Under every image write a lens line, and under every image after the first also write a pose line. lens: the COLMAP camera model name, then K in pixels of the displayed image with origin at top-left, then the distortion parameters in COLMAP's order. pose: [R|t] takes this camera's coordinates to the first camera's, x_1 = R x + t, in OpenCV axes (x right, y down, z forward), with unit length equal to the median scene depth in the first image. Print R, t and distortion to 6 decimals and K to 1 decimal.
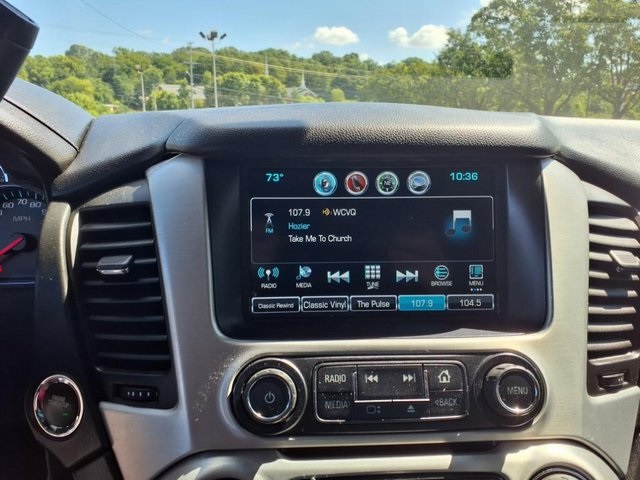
lens RADIAL K [[531.0, 0, 320.0], [0, 531.0, 240.0], [0, 0, 1]] dist [0.041588, -0.010394]
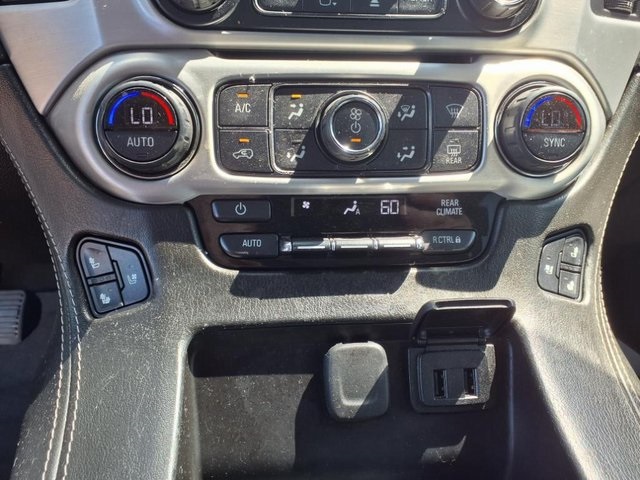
lens RADIAL K [[520.0, 0, 320.0], [0, 520.0, 240.0], [0, 0, 1]] dist [0.012044, -0.009653]
pose [[0.999725, 0.014534, 0.018387, 0.079089], [-0.019643, 0.947538, 0.319040, 0.406261], [-0.012786, -0.319313, 0.947563, 0.142495]]
